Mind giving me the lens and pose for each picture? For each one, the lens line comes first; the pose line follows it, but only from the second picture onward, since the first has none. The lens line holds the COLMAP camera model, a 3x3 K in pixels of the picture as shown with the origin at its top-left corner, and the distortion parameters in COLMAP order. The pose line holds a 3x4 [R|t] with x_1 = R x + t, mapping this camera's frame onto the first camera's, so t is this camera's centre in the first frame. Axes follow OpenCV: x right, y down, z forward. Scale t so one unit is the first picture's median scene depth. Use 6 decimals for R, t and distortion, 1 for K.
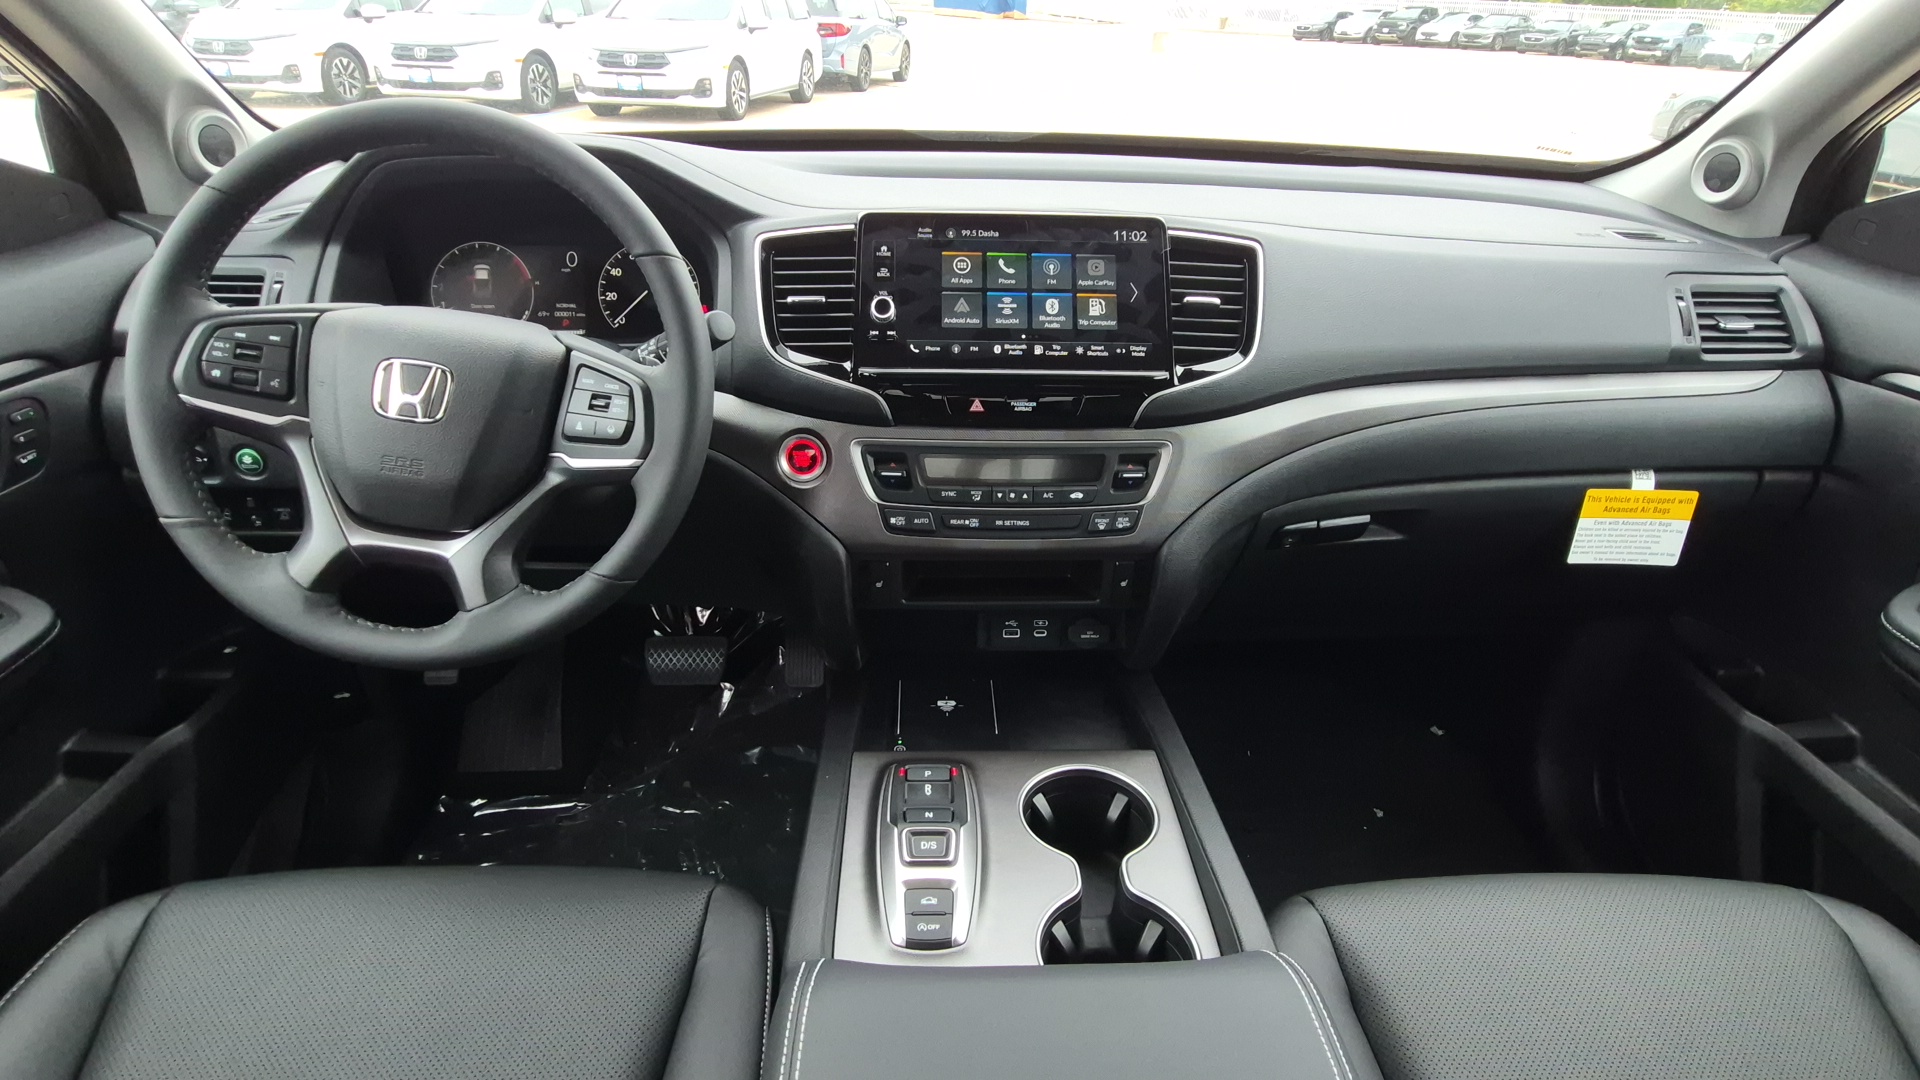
lens RADIAL K [[1017.2, 0, 955.7], [0, 1017.2, 526.4], [0, 0, 1]] dist [-0.012805, -0.002889]
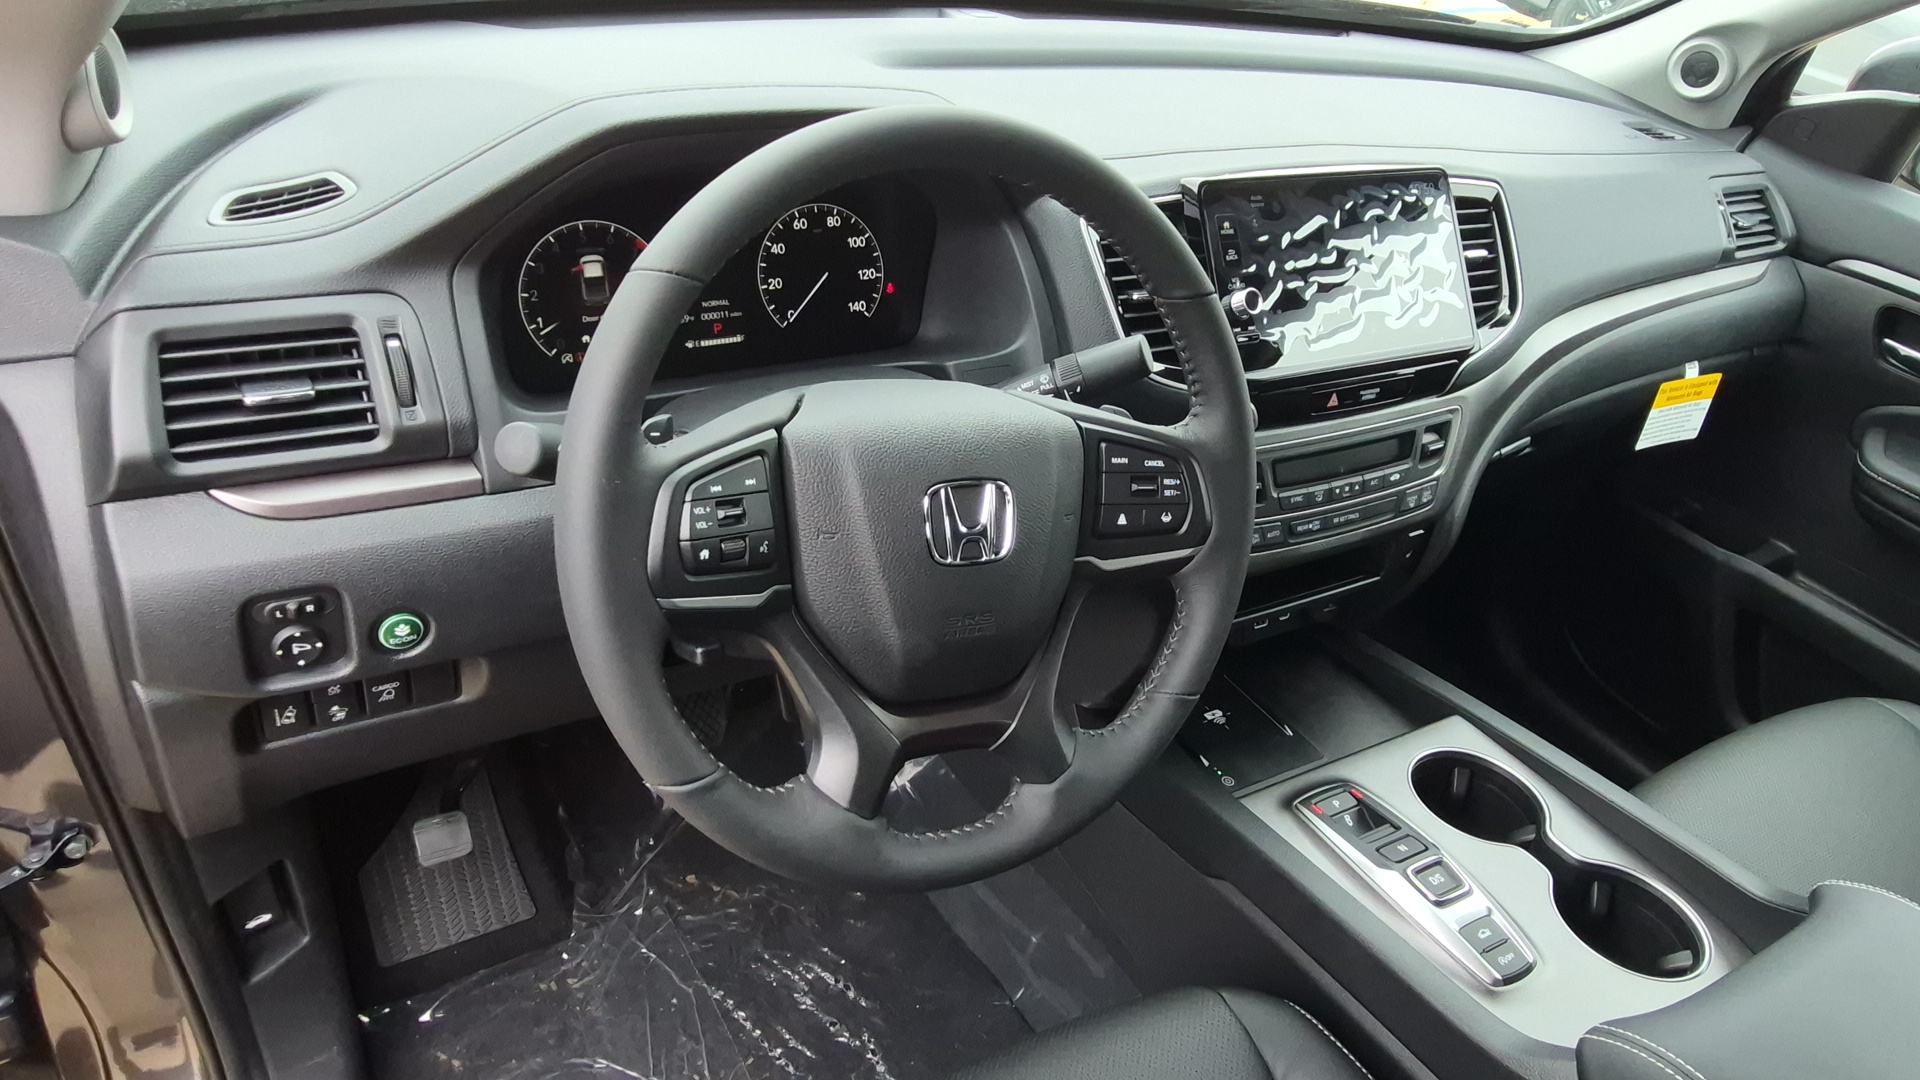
lens RADIAL K [[1241.6, 0, 967.4], [0, 1241.6, 535.4], [0, 0, 1]] dist [-0.004951, -0.002147]
pose [[0.871975, -0.185393, 0.453089, -0.759777], [0.110484, 0.976166, 0.186796, -0.236530], [-0.476921, -0.112822, 0.871675, 0.182863]]
